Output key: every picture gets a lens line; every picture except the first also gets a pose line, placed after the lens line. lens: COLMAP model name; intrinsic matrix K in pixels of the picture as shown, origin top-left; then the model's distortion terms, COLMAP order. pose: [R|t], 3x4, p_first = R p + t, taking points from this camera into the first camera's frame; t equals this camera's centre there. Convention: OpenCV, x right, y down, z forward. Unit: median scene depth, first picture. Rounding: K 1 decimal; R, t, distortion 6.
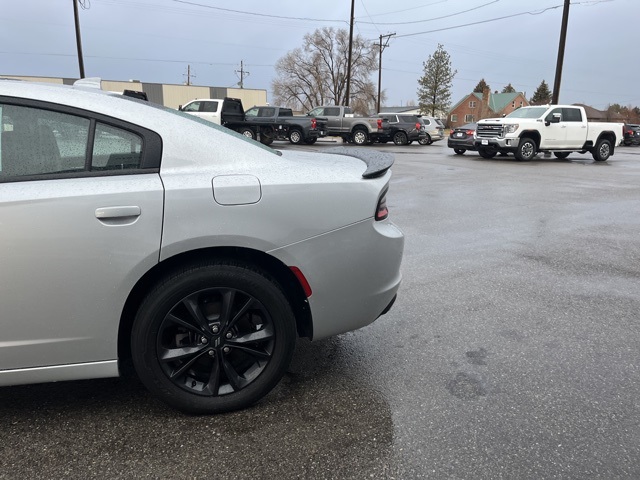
lens RADIAL K [[482.2, 0, 314.8], [0, 482.2, 233.4], [0, 0, 1]] dist [0.063858, -0.083478]
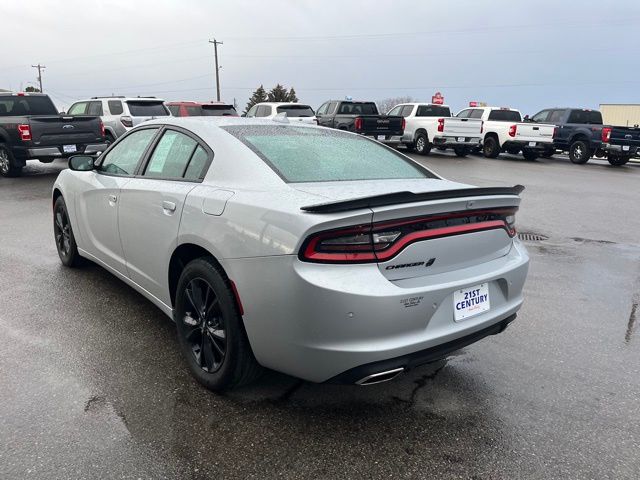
lens RADIAL K [[481.1, 0, 325.4], [0, 481.1, 233.1], [0, 0, 1]] dist [0.062589, -0.079869]
pose [[0.447257, 0.176131, -0.876892, 0.062978], [-0.224214, 0.971192, 0.080711, -0.010779], [0.865846, 0.160513, 0.473864, 0.042876]]
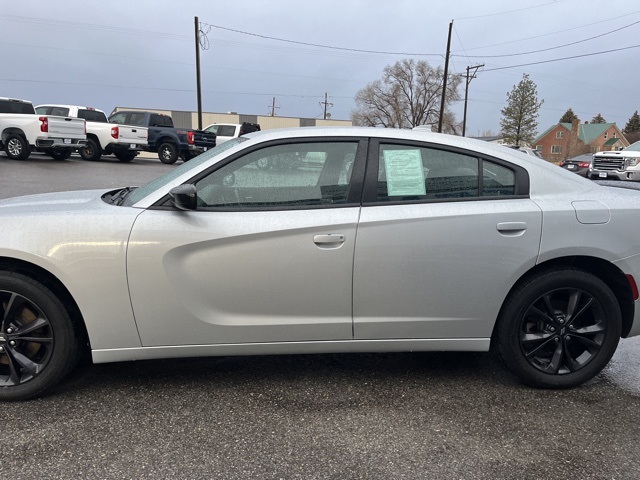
lens RADIAL K [[482.2, 0, 314.8], [0, 482.2, 233.4], [0, 0, 1]] dist [0.063858, -0.083478]
pose [[0.989570, 0.033965, -0.139991, -0.044508], [-0.041928, 0.997642, -0.054332, 0.004269], [0.137815, 0.059635, 0.988661, -0.024493]]
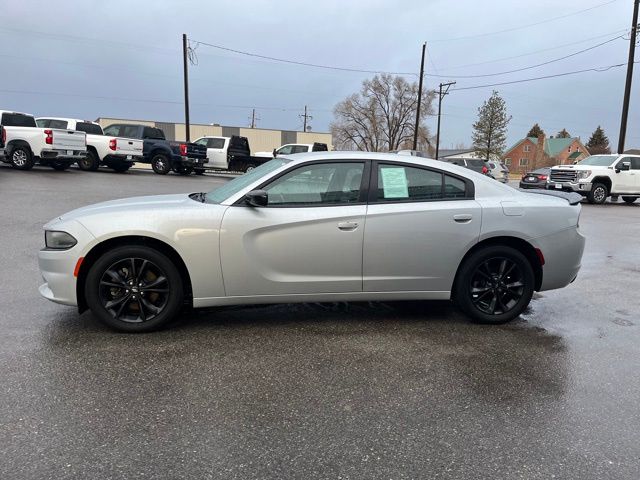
lens RADIAL K [[481.1, 0, 325.4], [0, 481.1, 233.1], [0, 0, 1]] dist [0.062589, -0.079869]
pose [[0.996881, 0.027591, -0.073936, -0.049711], [-0.033454, 0.996292, -0.079266, 0.012540], [0.071475, 0.081492, 0.994108, -0.067082]]
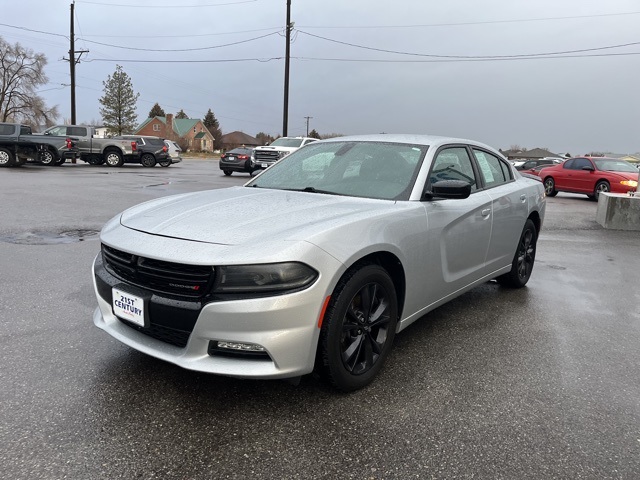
lens RADIAL K [[479.3, 0, 324.5], [0, 479.3, 232.1], [0, 0, 1]] dist [0.058579, -0.086069]
pose [[0.783066, -0.084994, 0.616104, -0.157405], [0.112493, 0.993635, -0.005903, 0.001915], [-0.611681, 0.073930, 0.787643, -0.017028]]
